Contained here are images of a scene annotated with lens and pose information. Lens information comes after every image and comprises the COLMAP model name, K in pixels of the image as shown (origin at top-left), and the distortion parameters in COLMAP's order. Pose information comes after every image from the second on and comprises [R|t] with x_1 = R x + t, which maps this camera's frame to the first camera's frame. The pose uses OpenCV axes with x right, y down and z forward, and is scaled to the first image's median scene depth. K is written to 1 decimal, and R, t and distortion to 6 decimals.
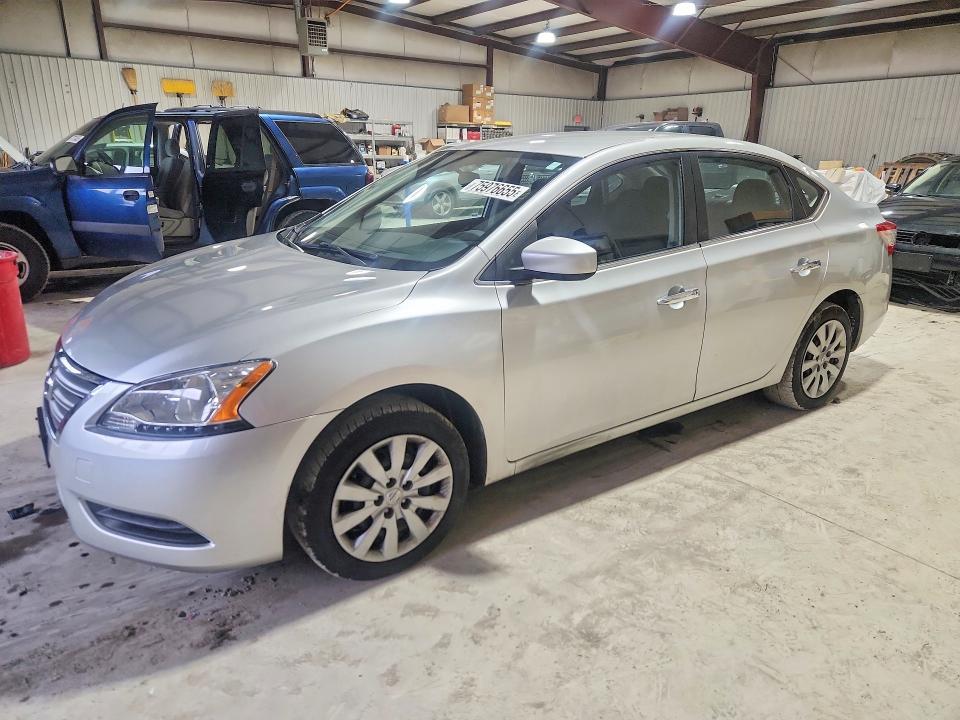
lens RADIAL K [[645.4, 0, 475.1], [0, 645.4, 357.3], [0, 0, 1]] dist [0.040948, -0.030928]
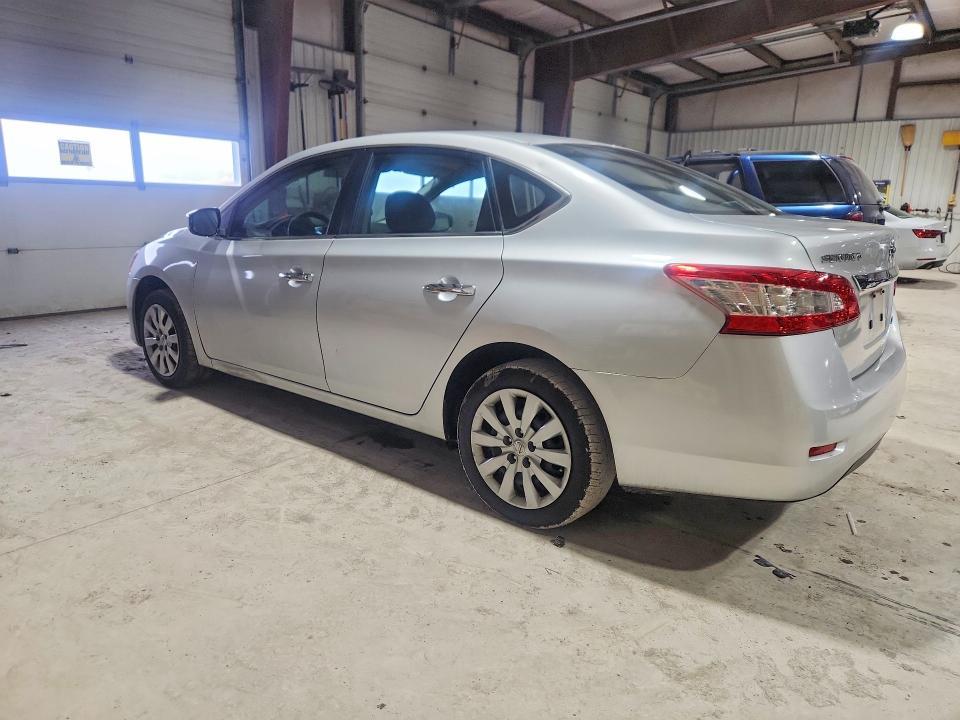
lens RADIAL K [[645.4, 0, 480.1], [0, 645.4, 361.4], [0, 0, 1]] dist [0.040948, -0.030928]
pose [[0.270382, 0.222030, -0.936801, 1.498475], [-0.310128, 0.941264, 0.133578, -0.210588], [0.911435, 0.254411, 0.323358, 0.976688]]
